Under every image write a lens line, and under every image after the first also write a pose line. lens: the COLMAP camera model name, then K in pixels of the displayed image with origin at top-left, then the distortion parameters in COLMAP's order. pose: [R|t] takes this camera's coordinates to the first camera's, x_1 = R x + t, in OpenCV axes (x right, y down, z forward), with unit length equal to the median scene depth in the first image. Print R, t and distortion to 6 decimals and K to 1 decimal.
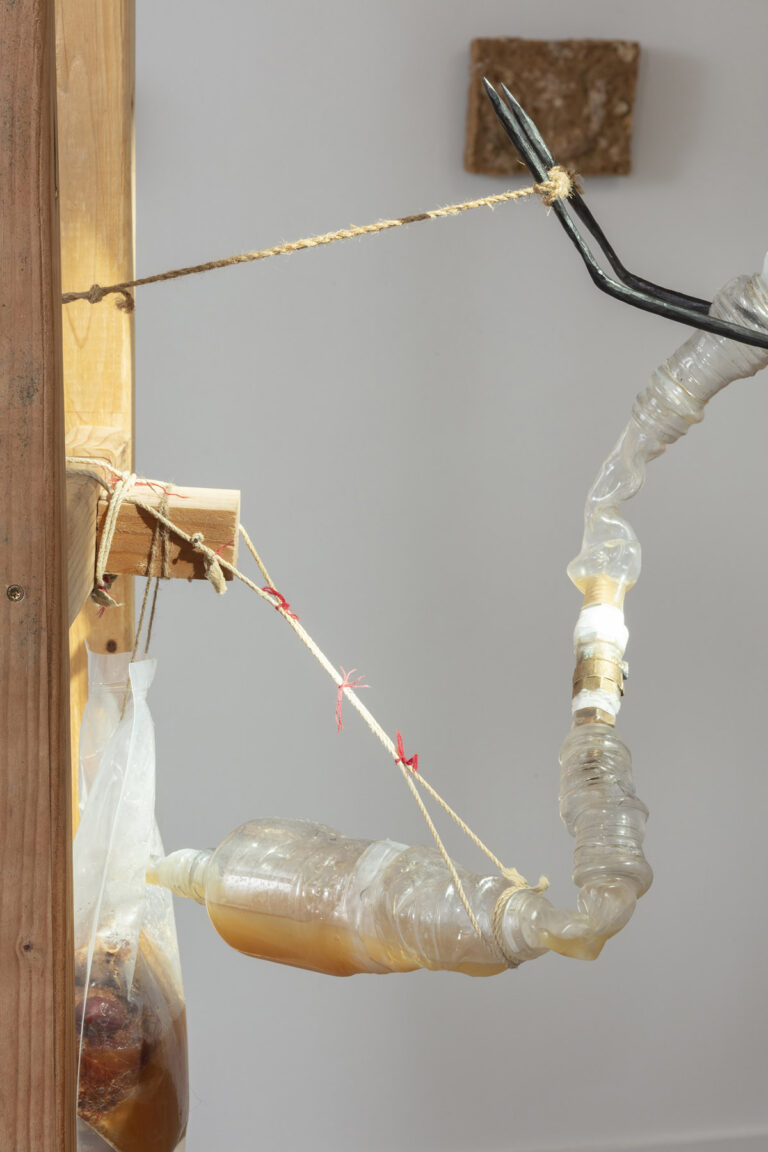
lens RADIAL K [[3359.1, 0, 384.0], [0, 3359.1, 576.0], [0, 0, 1]] dist [0.087307, -0.612360]
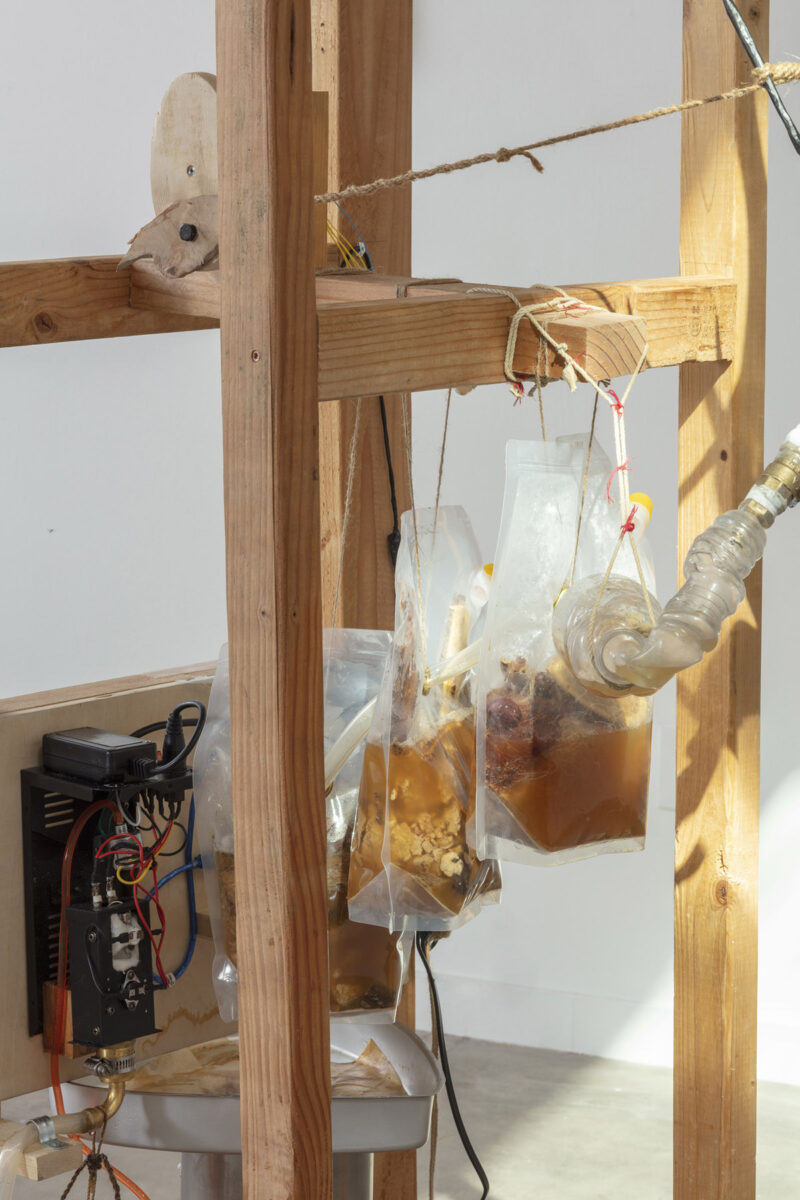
lens RADIAL K [[3423.6, 0, 422.5], [0, 3423.6, 566.9], [0, 0, 1]] dist [0.027266, 0.225217]
pose [[0.692092, 0.100531, -0.714775, 0.855138], [-0.099637, 0.994080, 0.043339, 0.020879], [0.714900, 0.041223, 0.698011, 0.050116]]
